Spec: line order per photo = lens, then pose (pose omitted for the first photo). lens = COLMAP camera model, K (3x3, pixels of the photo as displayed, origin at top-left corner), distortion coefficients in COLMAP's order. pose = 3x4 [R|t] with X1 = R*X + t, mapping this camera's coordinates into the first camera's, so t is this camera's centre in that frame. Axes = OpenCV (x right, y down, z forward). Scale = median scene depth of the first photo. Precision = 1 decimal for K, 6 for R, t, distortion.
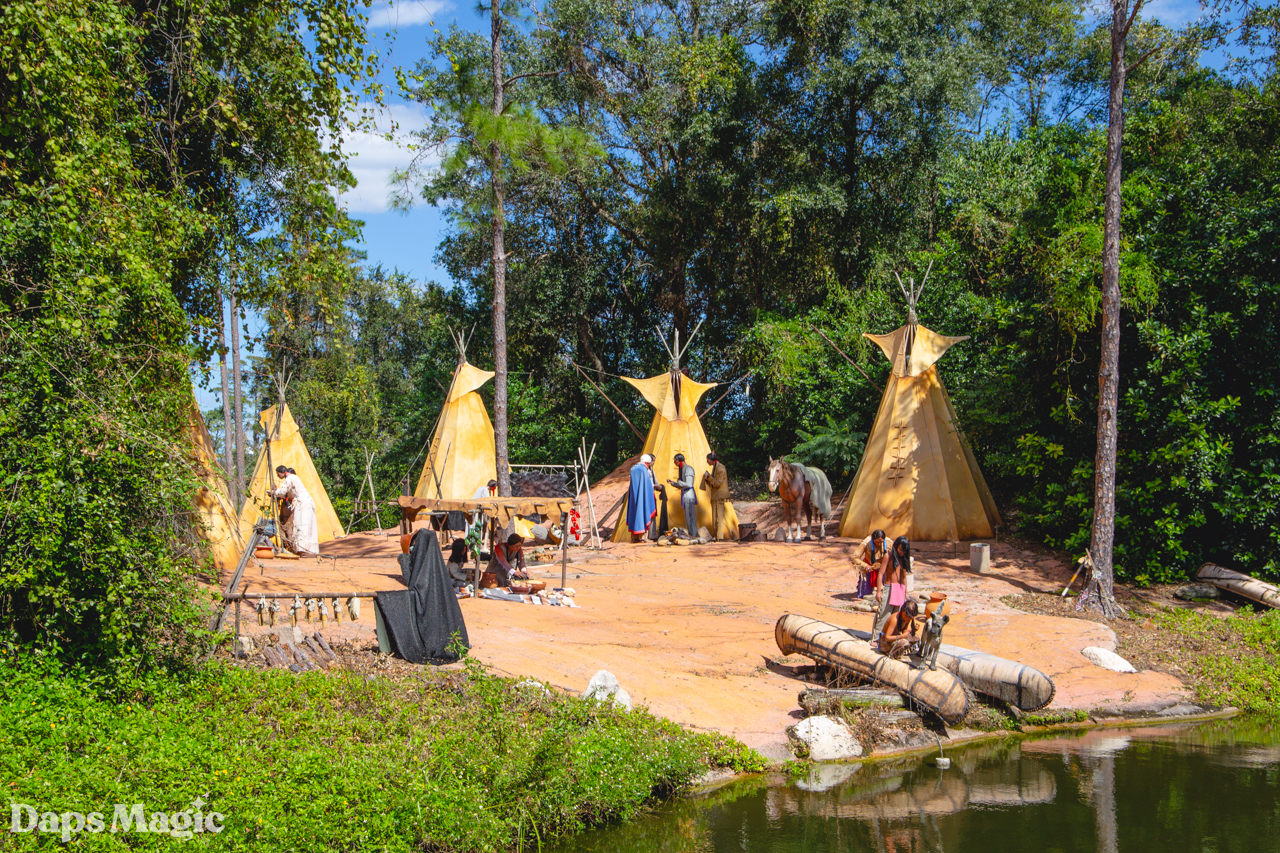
lens RADIAL K [[1641.5, 0, 640.2], [0, 1641.5, 443.2], [0, 0, 1]] dist [0.112195, 0.040880]
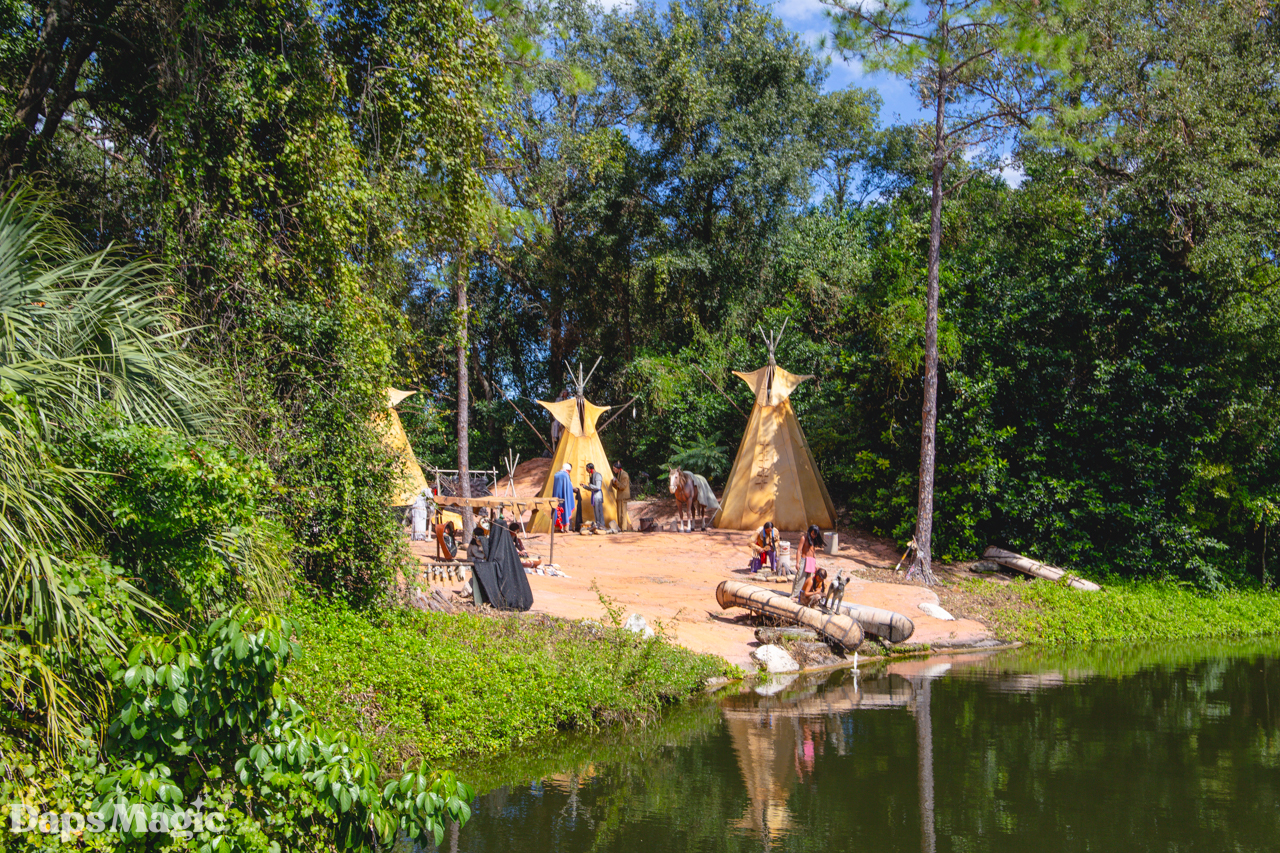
lens RADIAL K [[1641.5, 0, 640.2], [0, 1641.5, 443.2], [0, 0, 1]] dist [0.112195, 0.040880]
pose [[0.986608, 0.009186, 0.162852, -0.174474], [-0.009225, 0.999957, -0.000516, -0.010460], [-0.162850, -0.000993, 0.986650, -0.312466]]
